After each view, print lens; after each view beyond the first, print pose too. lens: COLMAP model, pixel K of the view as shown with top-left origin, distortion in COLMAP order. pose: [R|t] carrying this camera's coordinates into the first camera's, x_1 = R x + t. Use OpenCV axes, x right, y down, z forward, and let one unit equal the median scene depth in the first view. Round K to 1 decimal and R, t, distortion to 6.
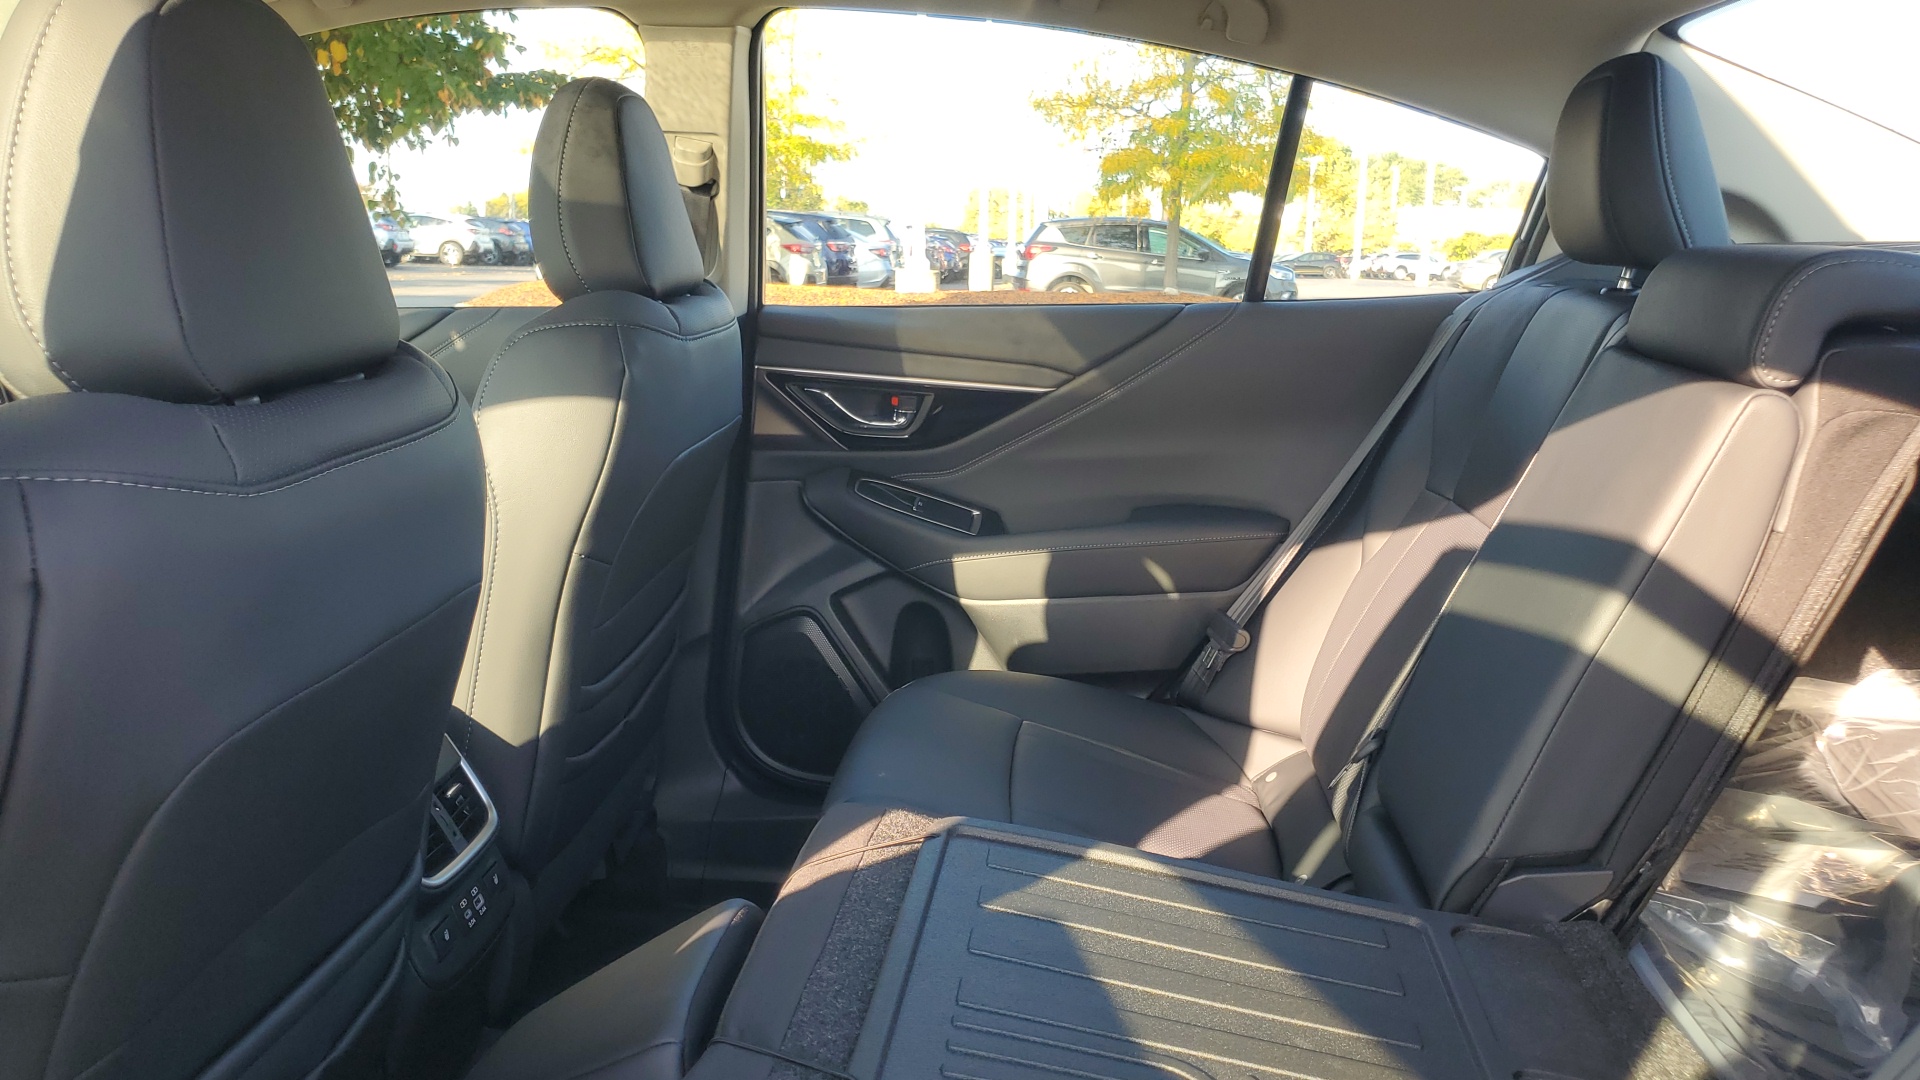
lens RADIAL K [[1476.7, 0, 959.0], [0, 1476.7, 528.7], [0, 0, 1]] dist [0.150105, -0.331240]
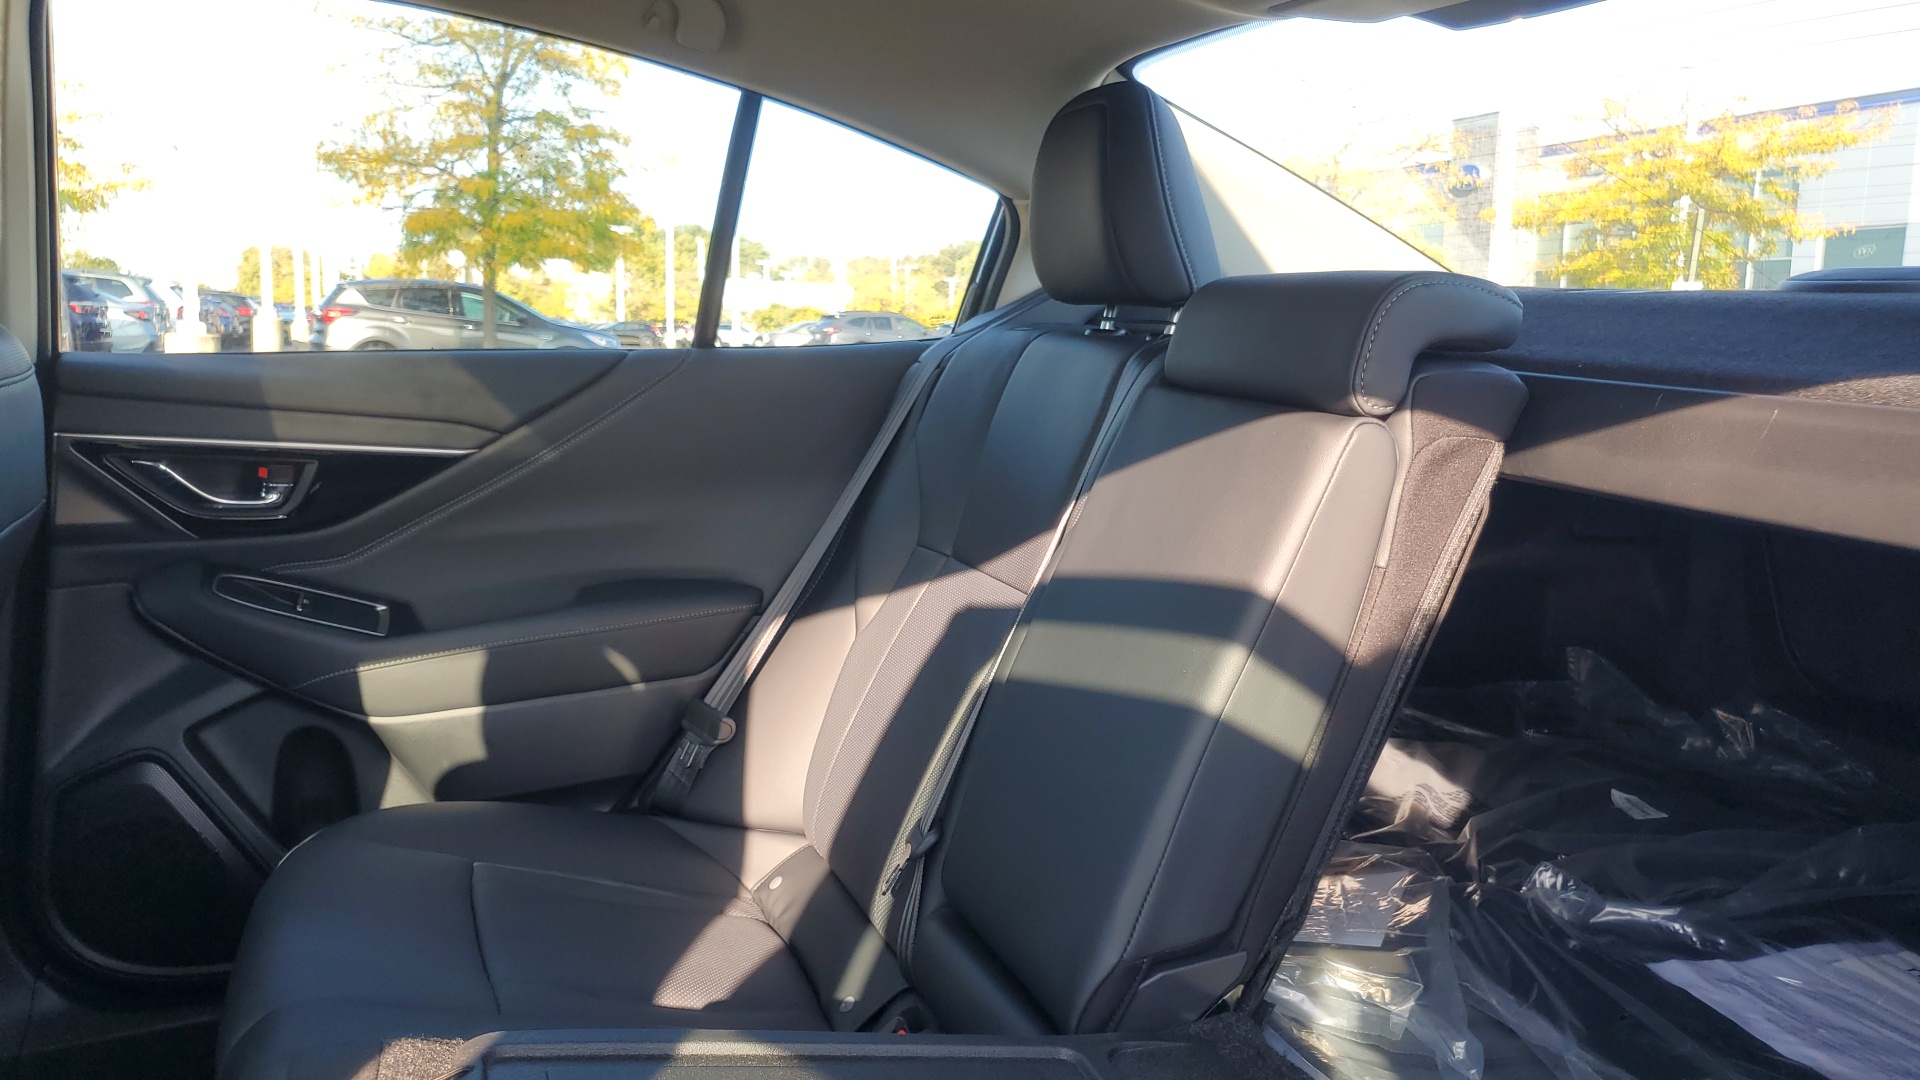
lens RADIAL K [[1499.4, 0, 960.0], [0, 1499.4, 540.0], [0, 0, 1]] dist [0.000315, -0.009040]
pose [[0.901585, -0.055974, 0.428966, -0.053125], [0.072406, 0.997131, -0.022069, -0.006925], [-0.426500, 0.050957, 0.903051, 0.132789]]
